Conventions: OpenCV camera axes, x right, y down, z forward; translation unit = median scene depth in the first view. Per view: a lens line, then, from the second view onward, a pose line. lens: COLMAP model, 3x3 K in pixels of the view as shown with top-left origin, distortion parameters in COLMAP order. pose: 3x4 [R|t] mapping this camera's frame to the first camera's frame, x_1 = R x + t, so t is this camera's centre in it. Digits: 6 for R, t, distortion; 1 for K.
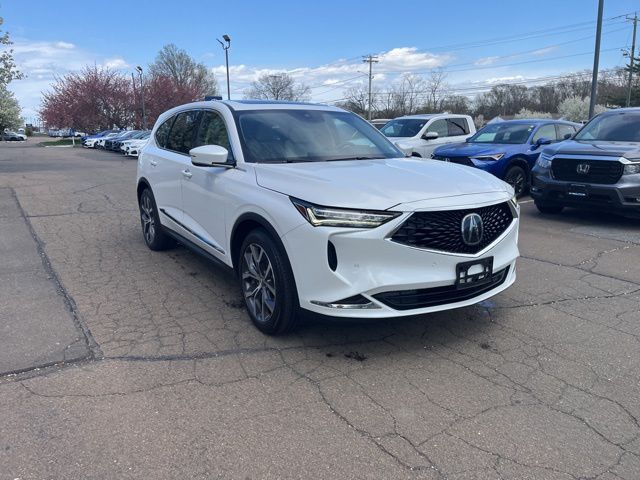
lens RADIAL K [[481.5, 0, 318.7], [0, 481.5, 237.8], [0, 0, 1]] dist [0.075620, -0.094923]
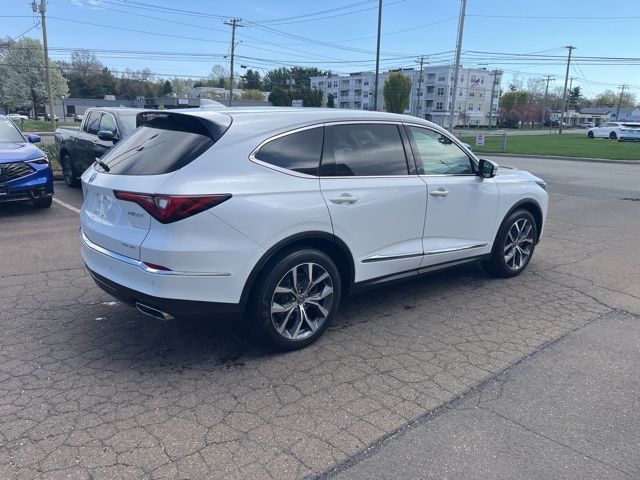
lens RADIAL K [[481.5, 0, 319.2], [0, 481.5, 235.6], [0, 0, 1]] dist [0.075620, -0.094923]
pose [[-0.103518, -0.227451, 0.968272, -1.406291], [0.195822, 0.949787, 0.244044, -0.393448], [-0.975160, 0.214872, -0.053780, 1.545508]]
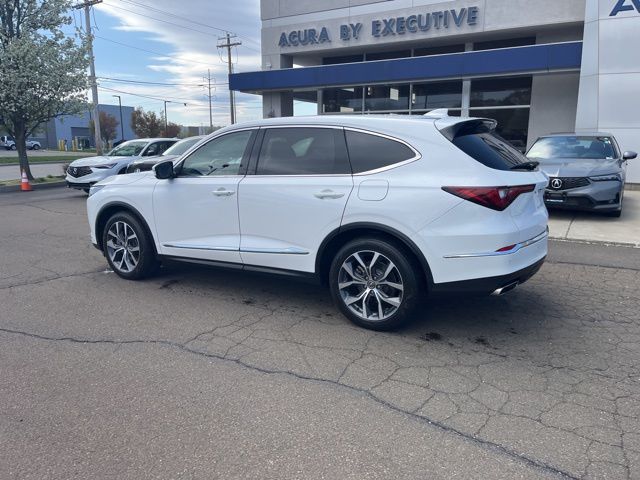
lens RADIAL K [[481.5, 0, 318.3], [0, 481.5, 235.7], [0, 0, 1]] dist [0.075620, -0.094923]
pose [[-0.903474, 0.088724, -0.419359, 0.412474], [-0.086170, 0.920776, 0.380454, -0.595002], [0.419892, 0.379867, -0.824253, 2.586795]]
